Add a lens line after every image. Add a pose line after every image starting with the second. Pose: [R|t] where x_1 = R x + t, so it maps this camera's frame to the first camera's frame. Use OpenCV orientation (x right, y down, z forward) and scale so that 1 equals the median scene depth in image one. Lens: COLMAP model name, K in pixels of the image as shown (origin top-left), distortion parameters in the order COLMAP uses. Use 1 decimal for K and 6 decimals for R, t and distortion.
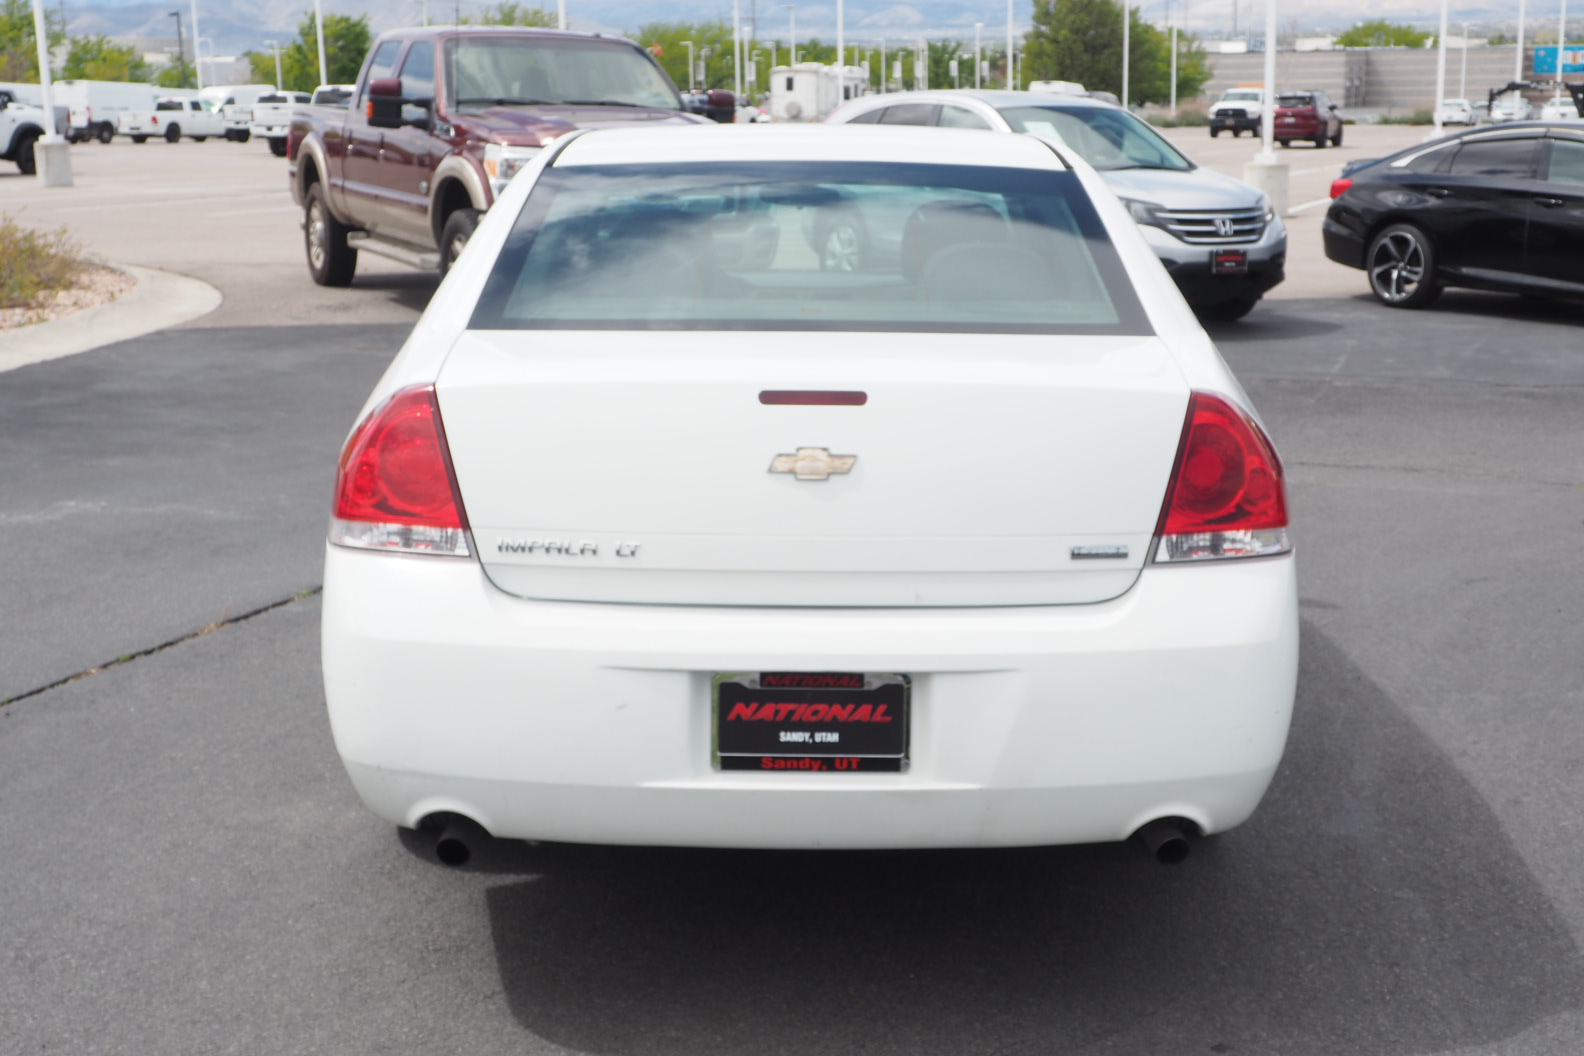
lens RADIAL K [[1956.4, 0, 792.0], [0, 1956.4, 528.0], [0, 0, 1]] dist [0.003269, -0.029026]
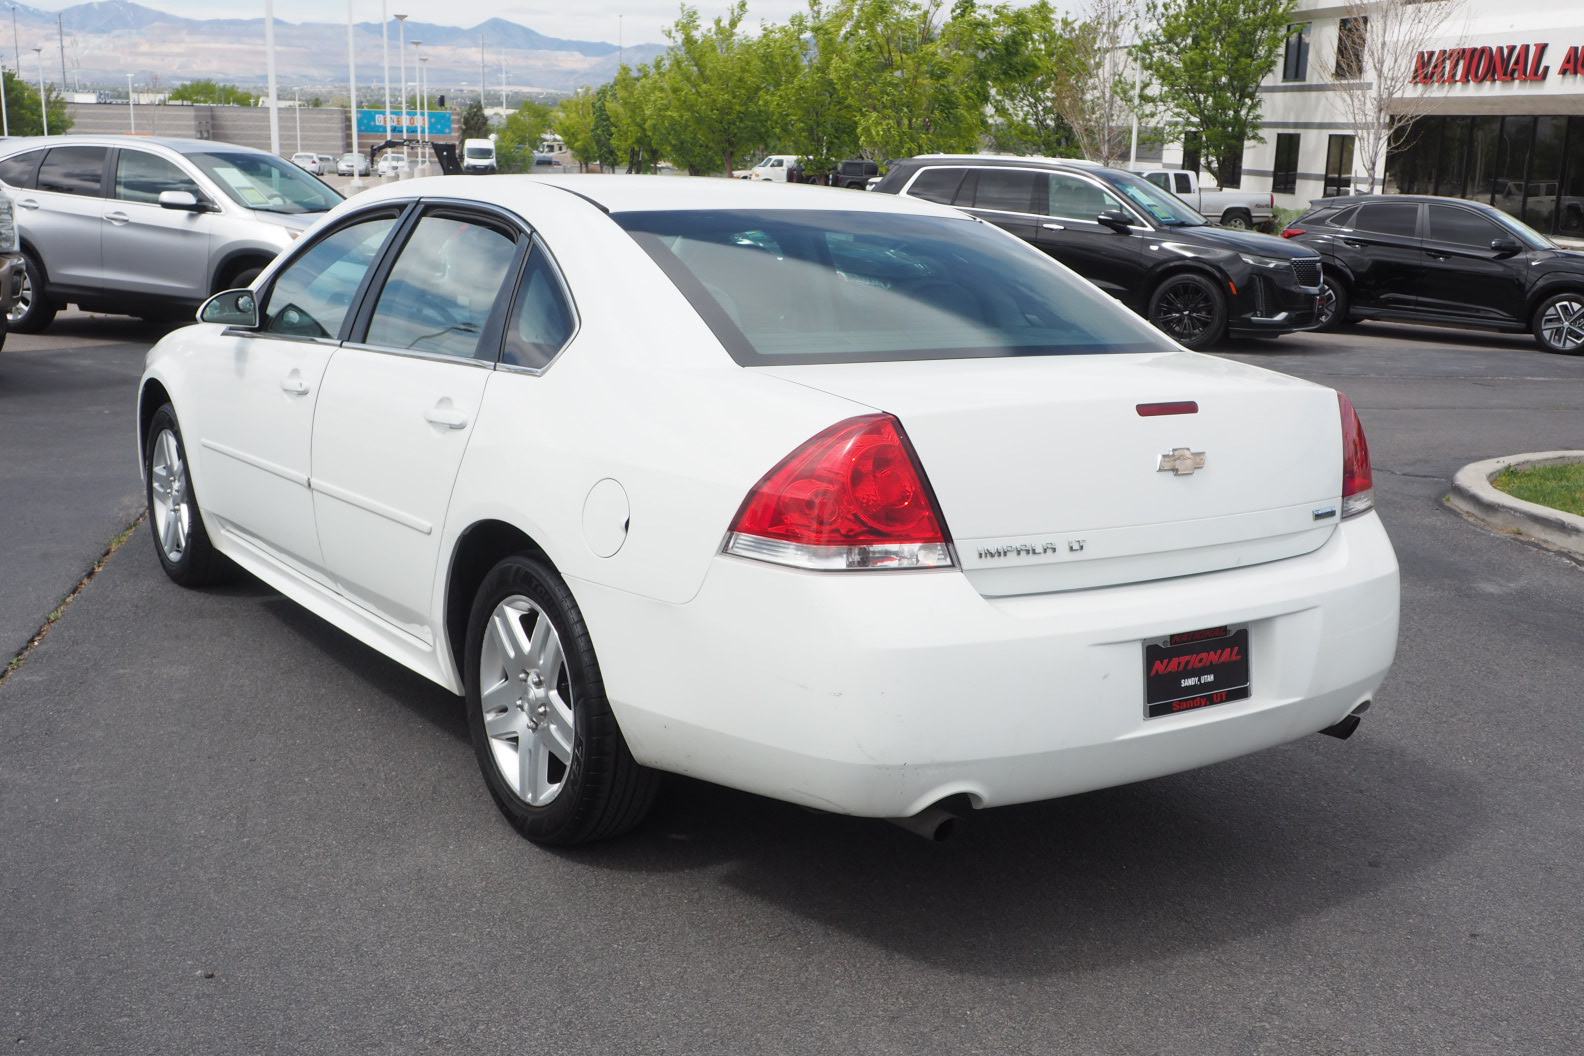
lens RADIAL K [[1705.1, 0, 792.0], [0, 1705.1, 528.0], [0, 0, 1]] dist [-0.008885, -0.012281]
pose [[0.827940, -0.090053, 0.553539, -0.791469], [0.088844, 0.995621, 0.029088, -0.044167], [-0.553735, 0.025095, 0.832315, 0.233845]]
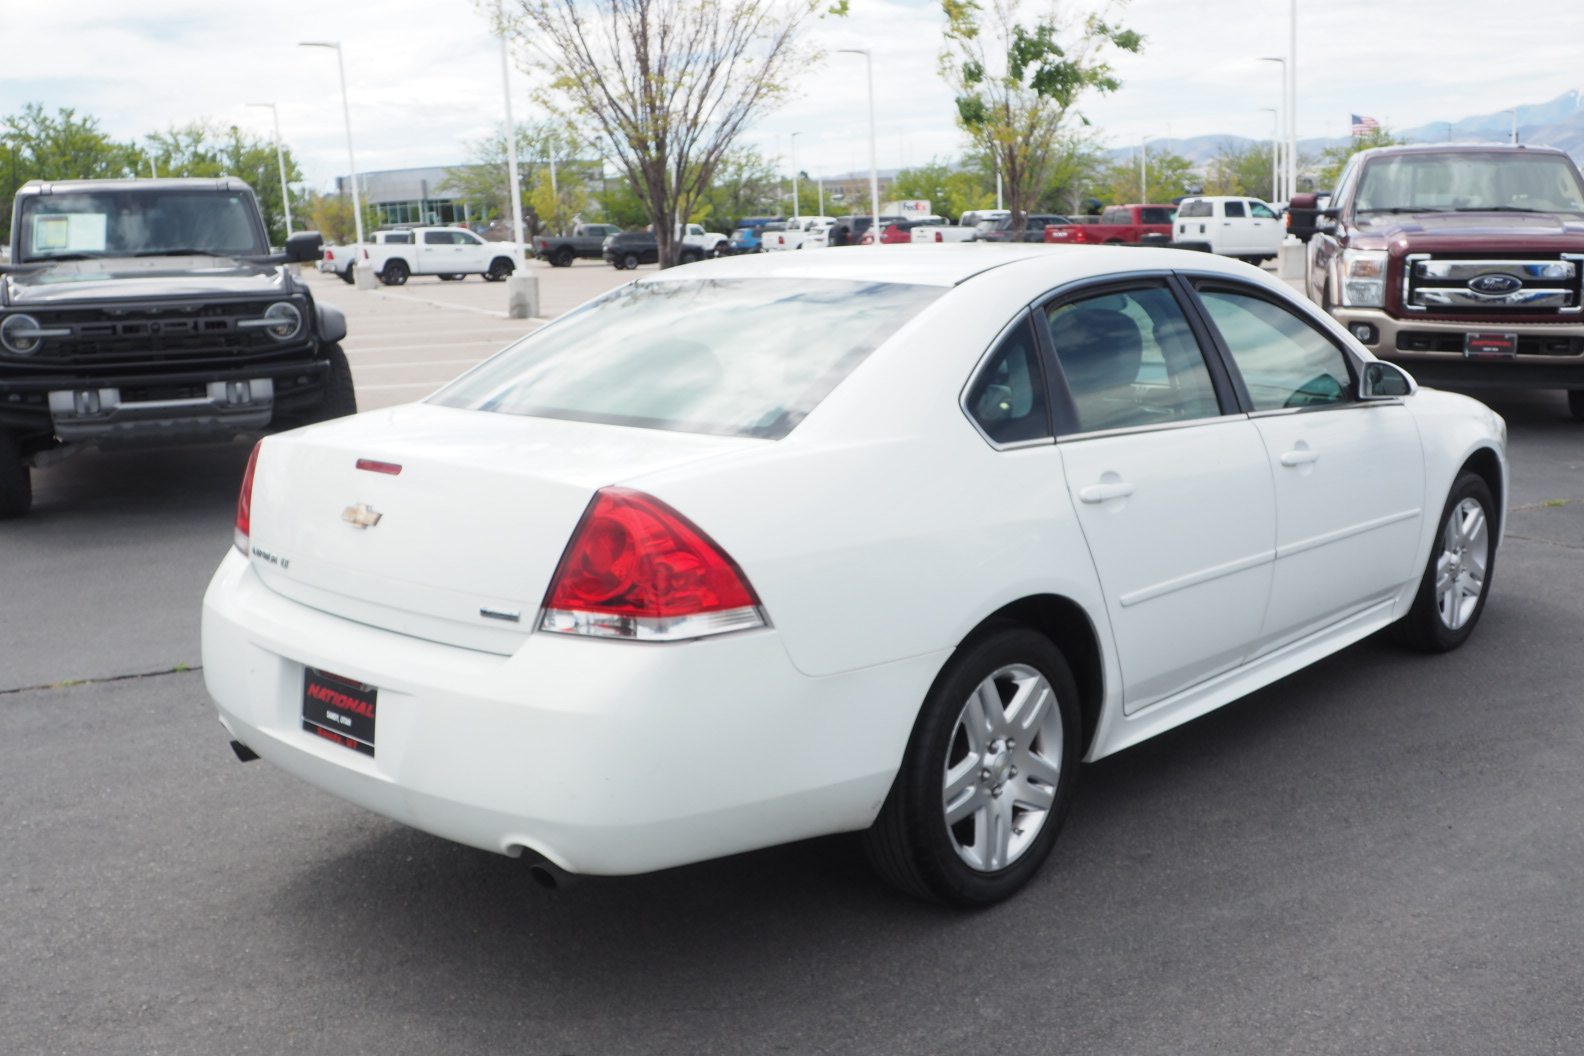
lens RADIAL K [[1538.7, 0, 792.0], [0, 1538.7, 528.0], [0, 0, 1]] dist [-0.008123, -0.012709]
pose [[0.732757, 0.106561, -0.672095, 0.923329], [-0.113465, 0.992969, 0.033729, -0.092781], [0.670964, 0.051544, 0.739696, 0.418084]]
